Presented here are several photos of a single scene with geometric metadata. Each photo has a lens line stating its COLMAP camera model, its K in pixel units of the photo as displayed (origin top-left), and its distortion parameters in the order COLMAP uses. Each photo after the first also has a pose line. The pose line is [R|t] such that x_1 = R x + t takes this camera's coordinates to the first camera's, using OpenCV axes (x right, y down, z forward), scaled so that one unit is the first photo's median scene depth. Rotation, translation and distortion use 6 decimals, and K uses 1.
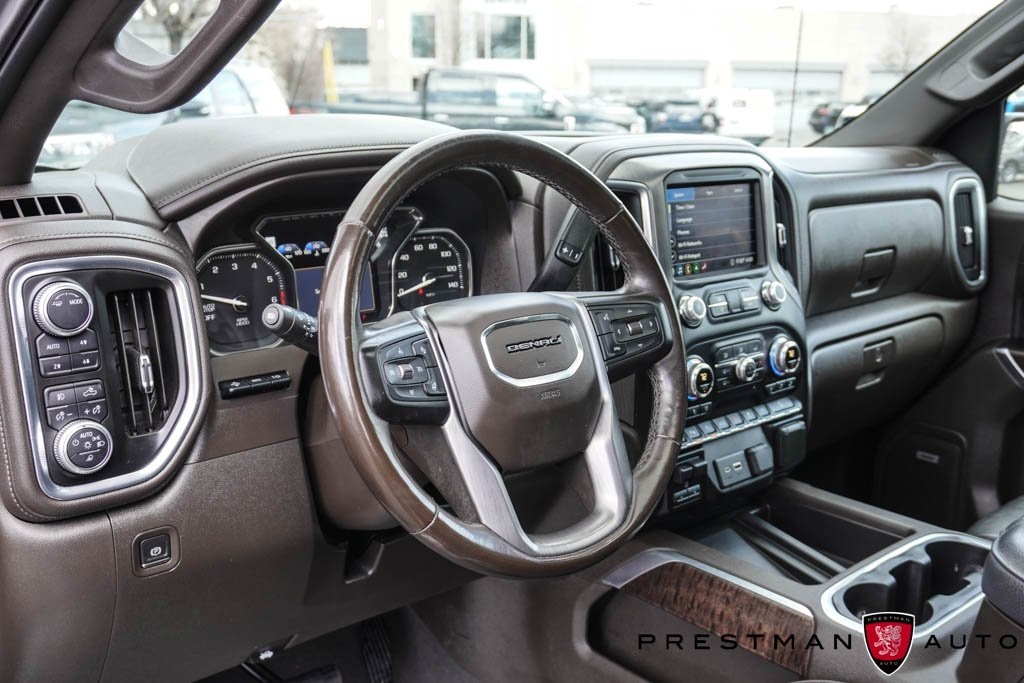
lens RADIAL K [[1028.4, 0, 512.0], [0, 1028.4, 341.5], [0, 0, 1]] dist [0.000611, 0.007156]
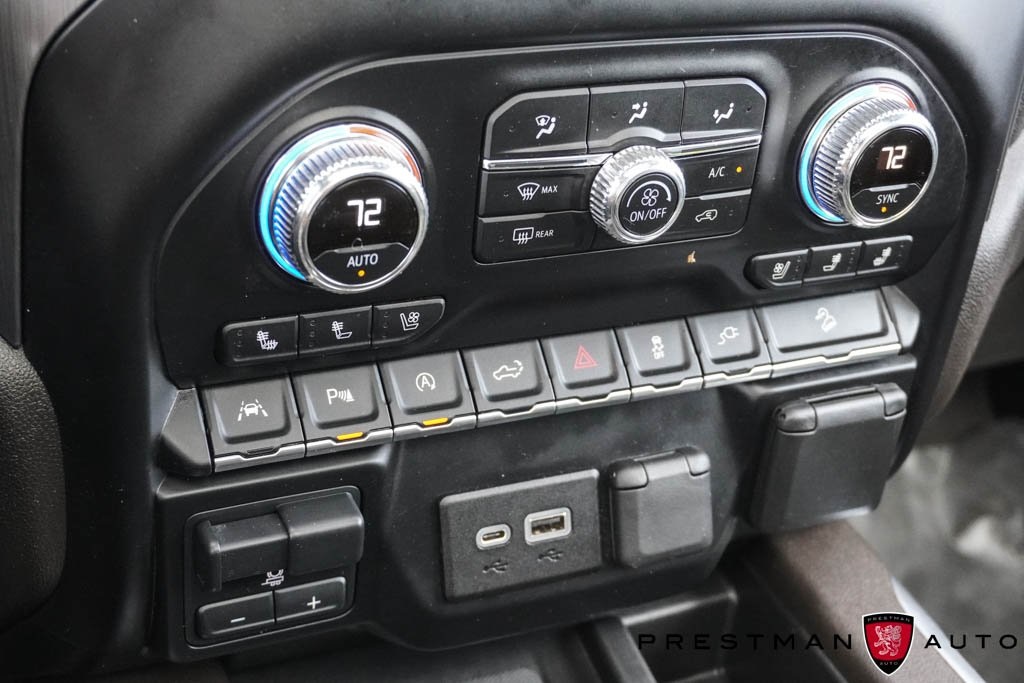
lens RADIAL K [[1509.6, 0, 512.0], [0, 1509.6, 341.5], [0, 0, 1]] dist [-0.014756, -0.031962]
pose [[0.952140, 0.258344, -0.163364, 0.272569], [-0.188614, 0.917153, 0.351077, -0.061491], [0.240528, -0.303462, 0.921985, 0.672825]]
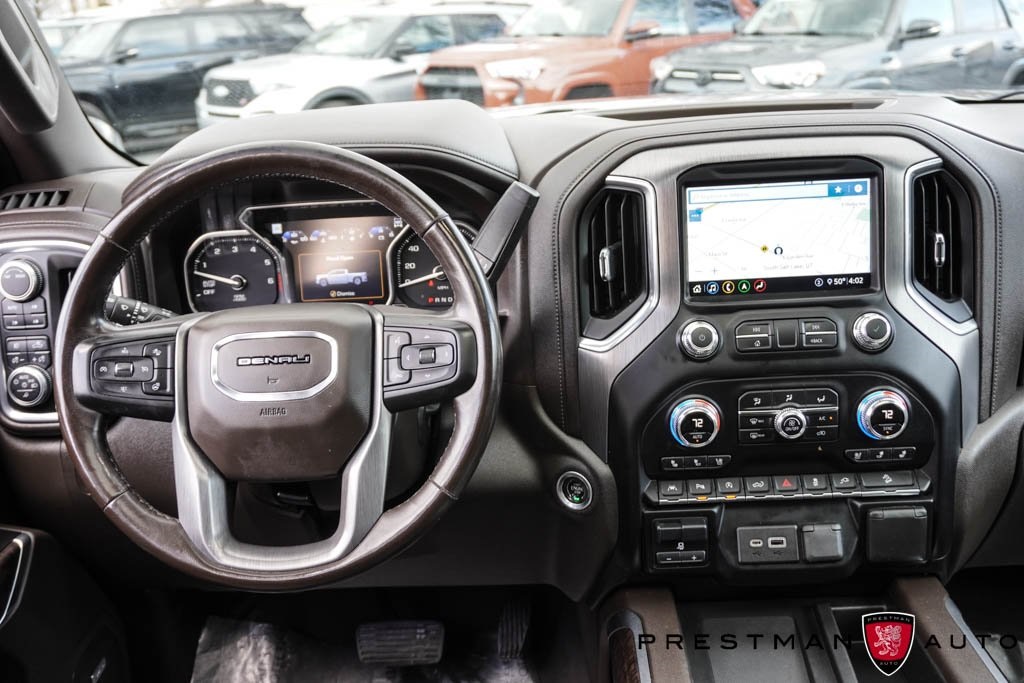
lens RADIAL K [[1028.4, 0, 512.0], [0, 1028.4, 341.5], [0, 0, 1]] dist [0.000611, 0.007156]
pose [[0.729164, 0.143342, -0.669158, 0.598322], [-0.091838, 0.989469, 0.111883, -0.103882], [0.678148, -0.020127, 0.734649, 0.297475]]
